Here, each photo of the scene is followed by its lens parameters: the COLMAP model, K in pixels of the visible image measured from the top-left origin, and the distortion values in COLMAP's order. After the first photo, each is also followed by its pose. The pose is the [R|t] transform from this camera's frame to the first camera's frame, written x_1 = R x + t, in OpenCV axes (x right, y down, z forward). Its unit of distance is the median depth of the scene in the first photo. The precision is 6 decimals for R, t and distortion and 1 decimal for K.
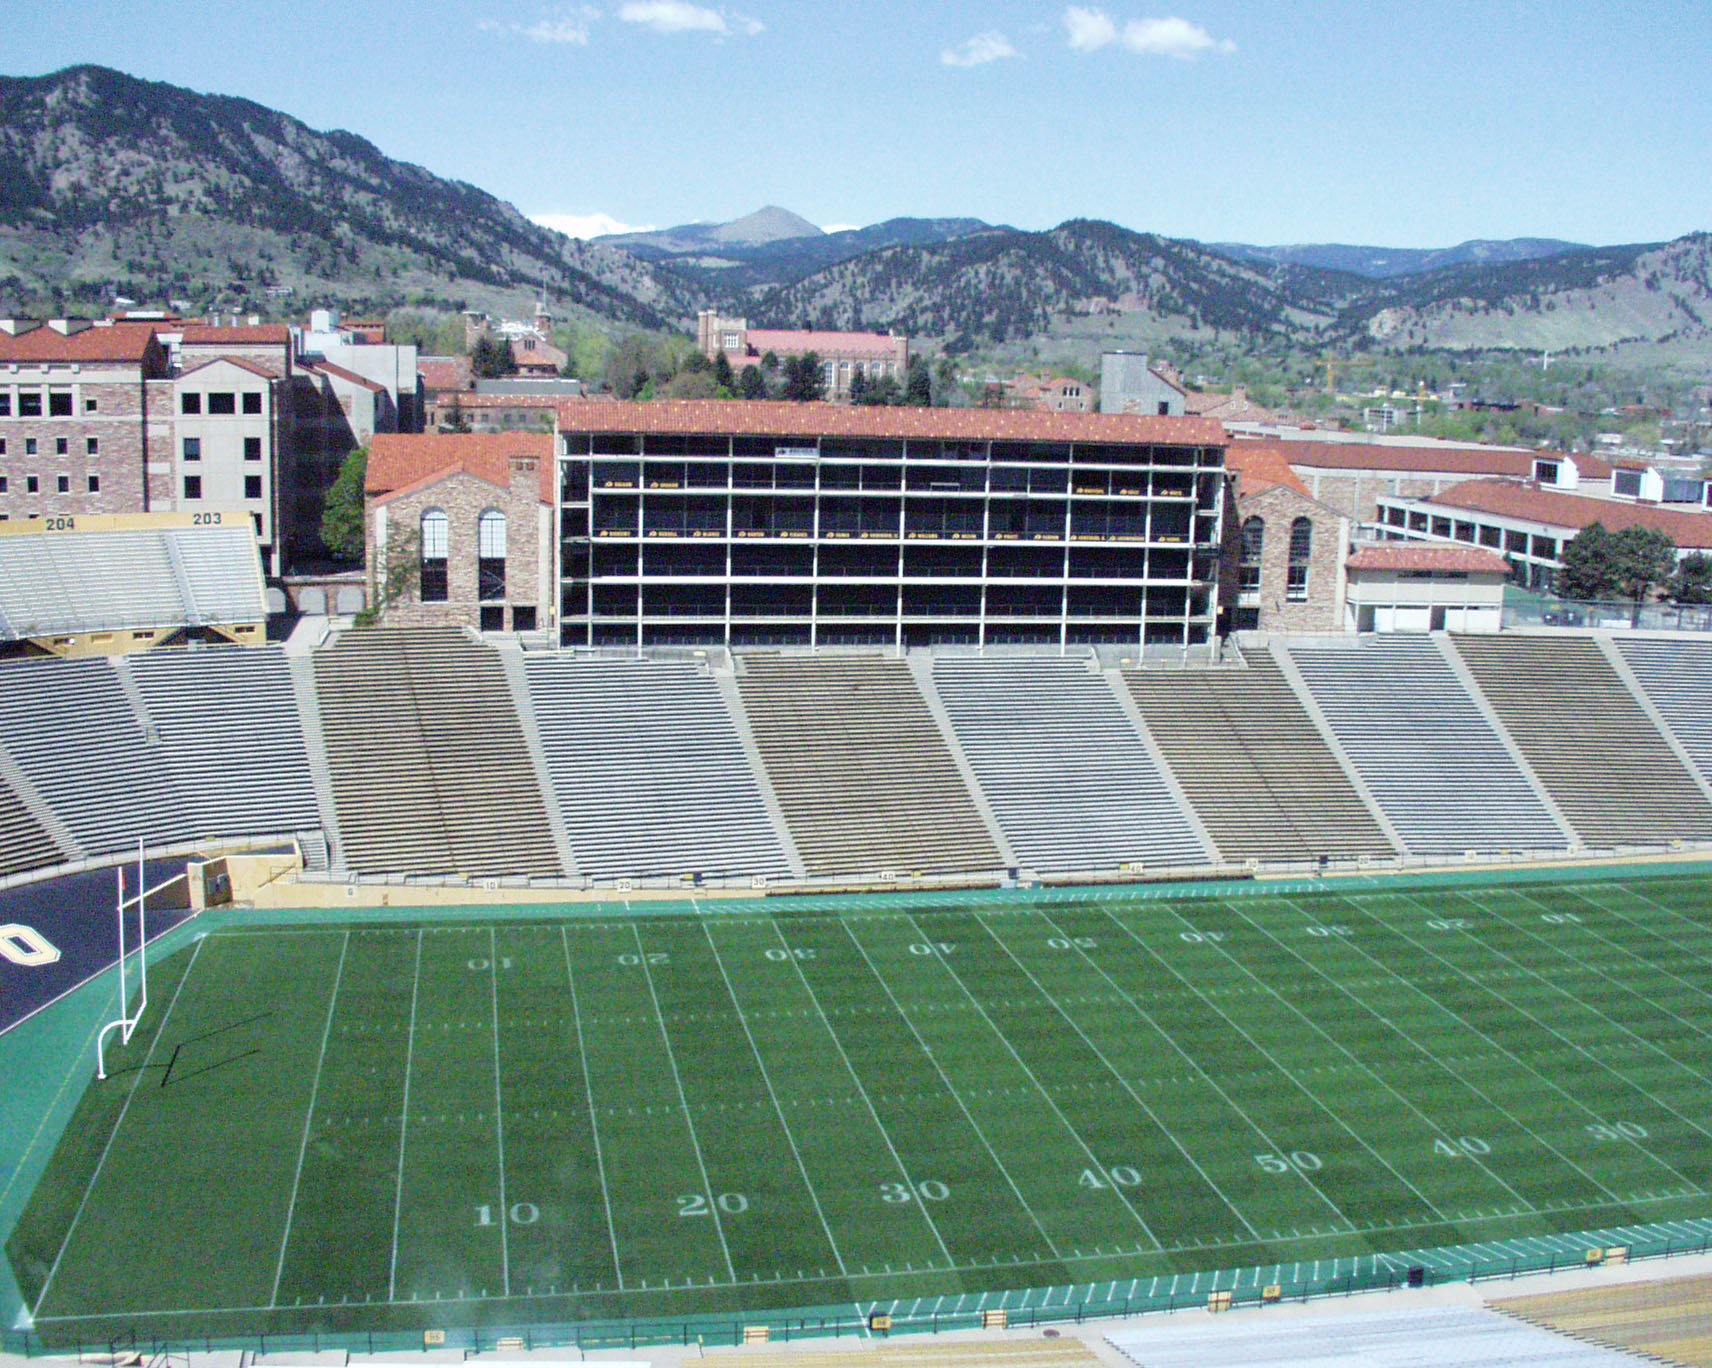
lens RADIAL K [[1877.9, 0, 891.6], [0, 1877.9, 742.0], [0, 0, 1]] dist [-0.188932, 0.000000]
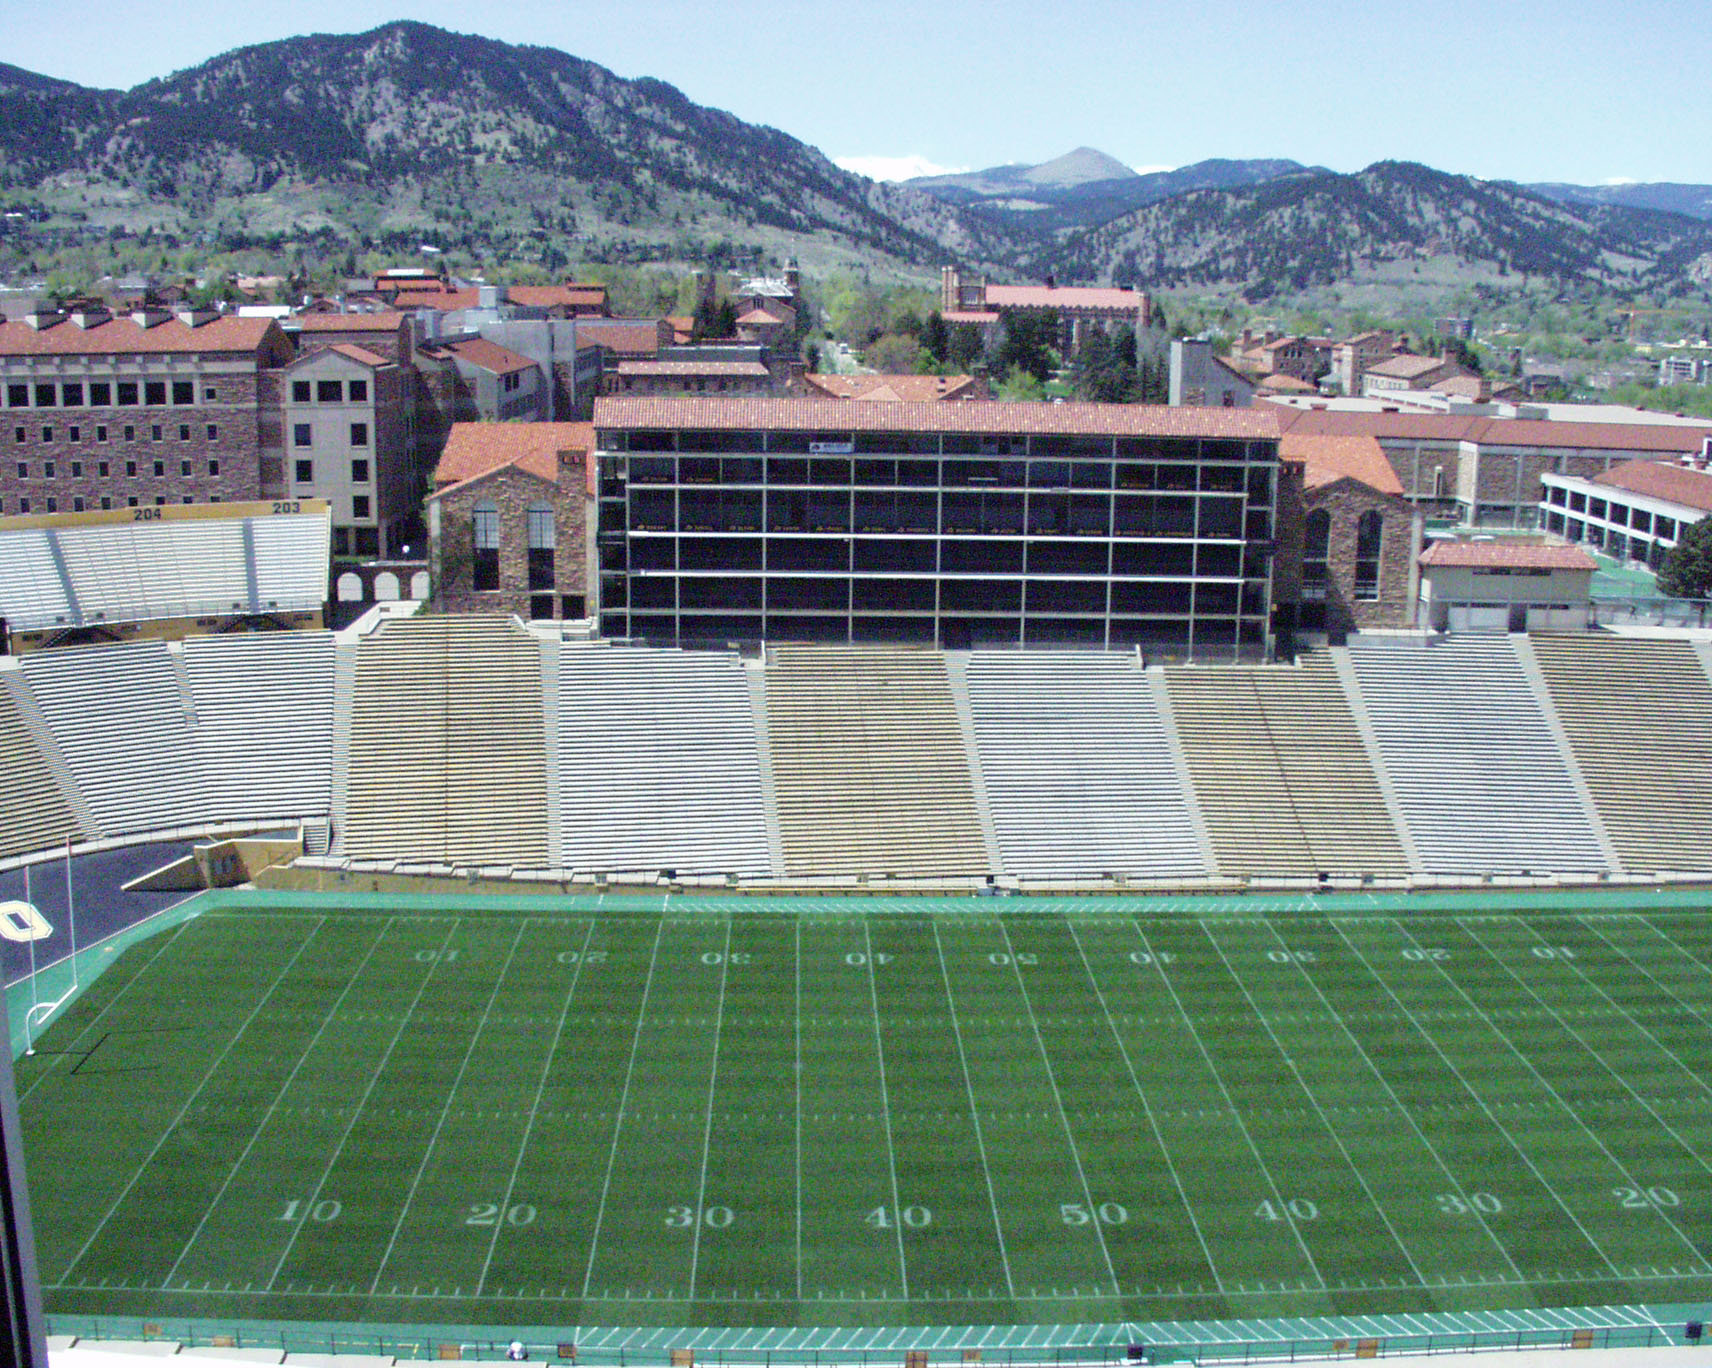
lens RADIAL K [[1877.9, 0, 872.4], [0, 1877.9, 737.3], [0, 0, 1]] dist [-0.188932, 0.000000]
pose [[0.984595, 0.026417, -0.172843, 0.135042], [-0.021597, 0.999325, 0.029706, -0.026867], [0.173511, -0.025515, 0.984501, 0.008781]]
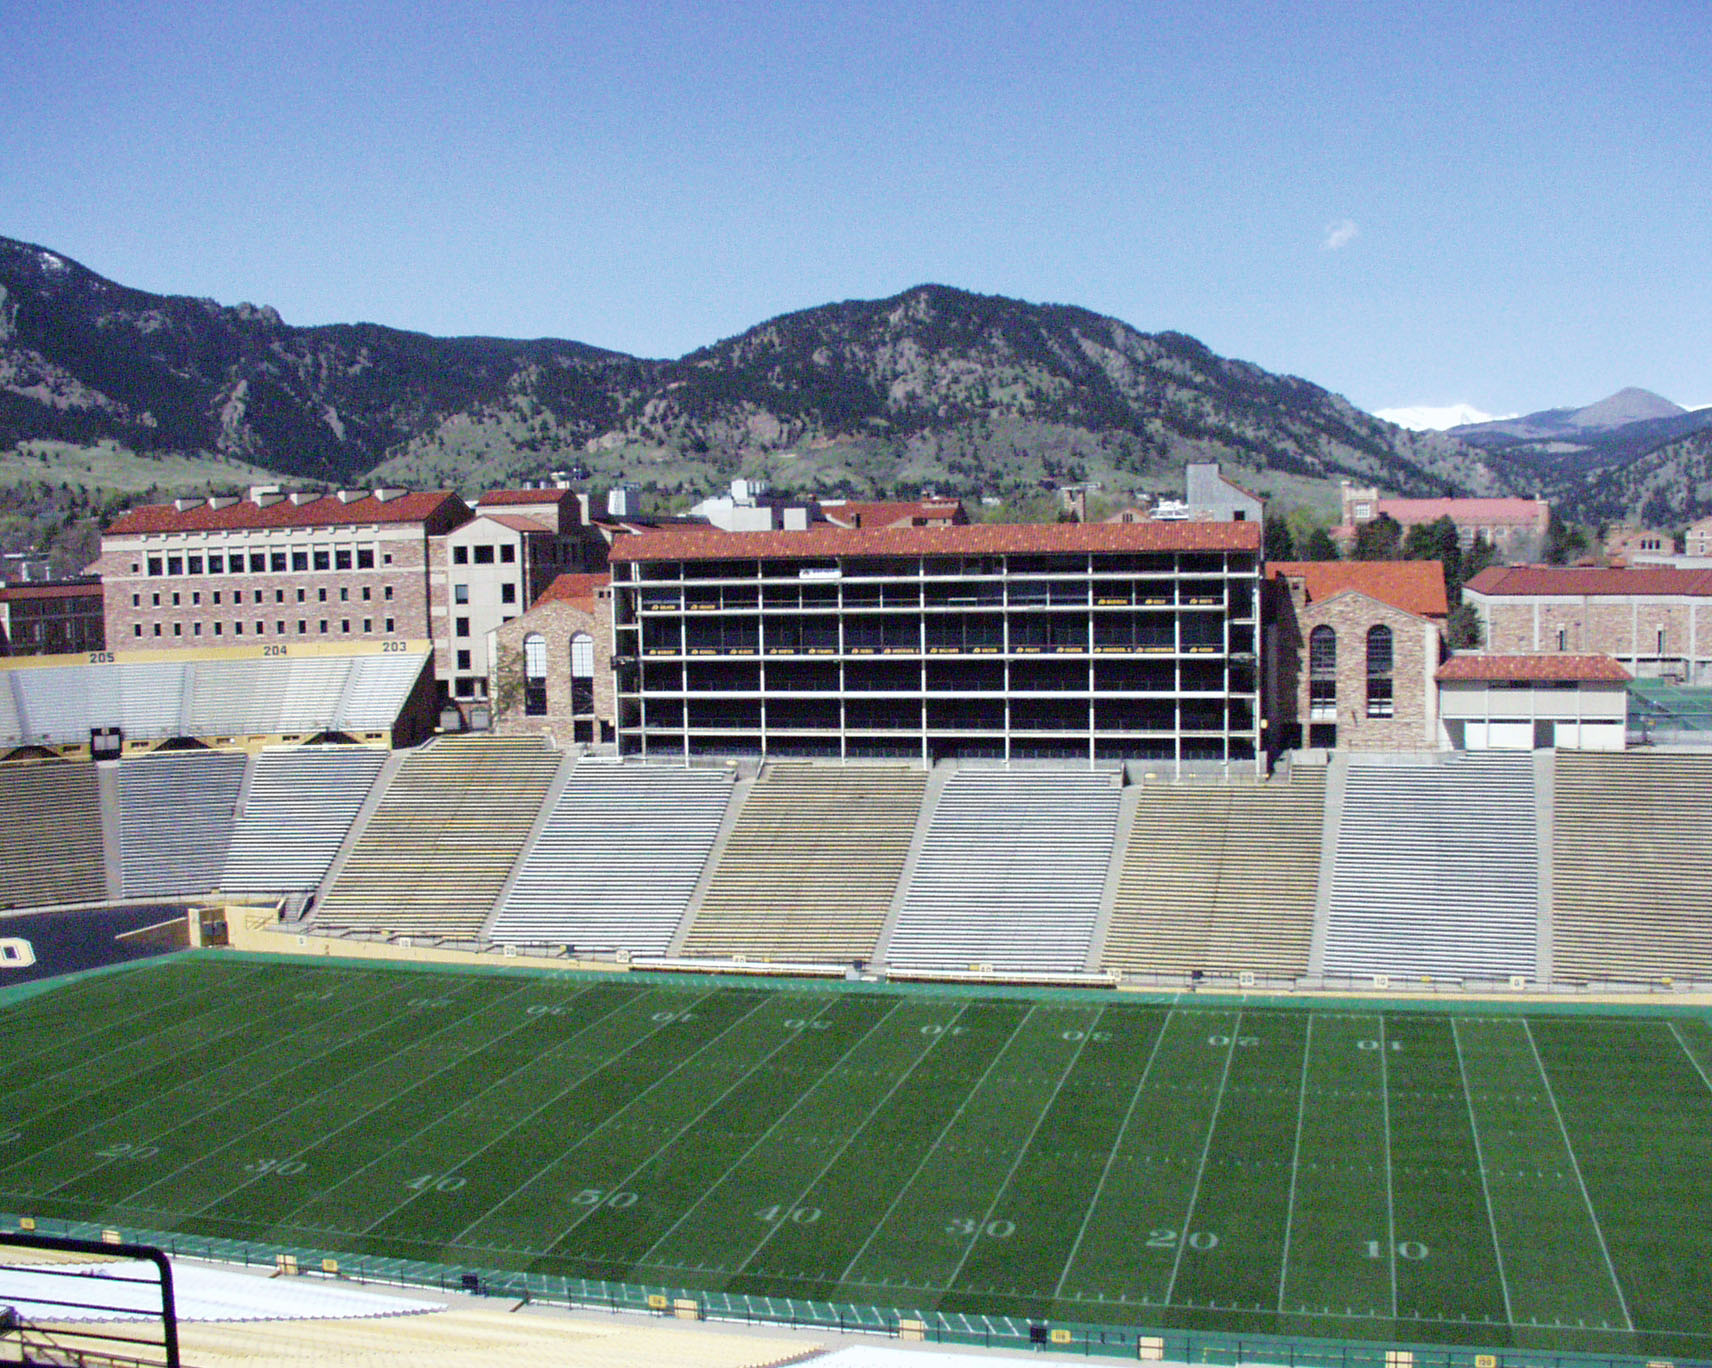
lens RADIAL K [[1877.9, 0, 854.1], [0, 1877.9, 765.7], [0, 0, 1]] dist [-0.188932, 0.000000]
pose [[0.888885, 0.004504, -0.458108, 0.410108], [-0.046273, 0.995720, -0.079997, 0.034033], [0.455787, 0.092307, 0.885290, 0.072837]]
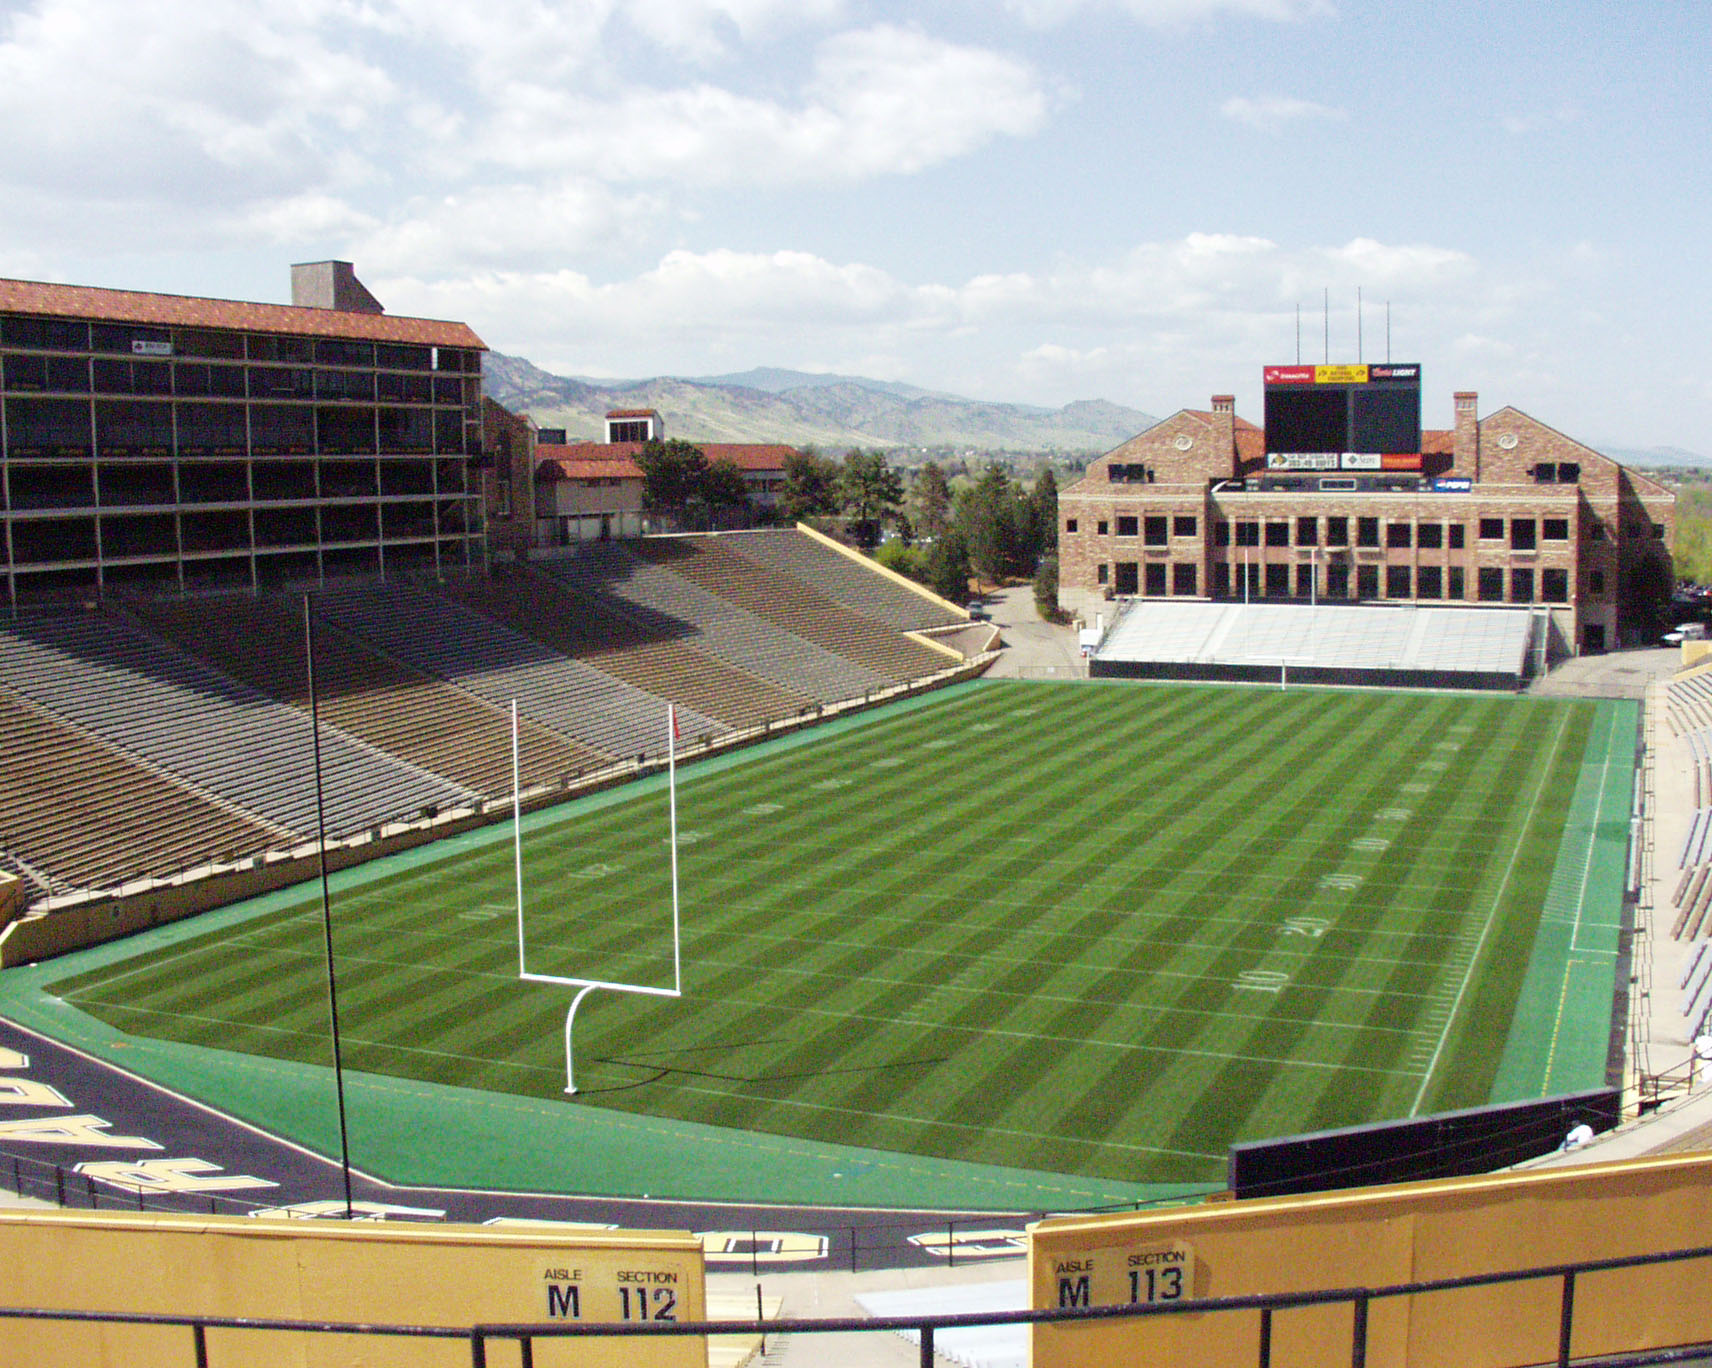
lens RADIAL K [[1877.9, 0, 857.2], [0, 1877.9, 693.9], [0, 0, 1]] dist [-0.188932, 0.000000]
pose [[0.585698, -0.132442, 0.799635, -0.466628], [0.200481, 0.979576, 0.015402, 0.035717], [-0.785344, 0.151291, 0.600288, 0.288172]]
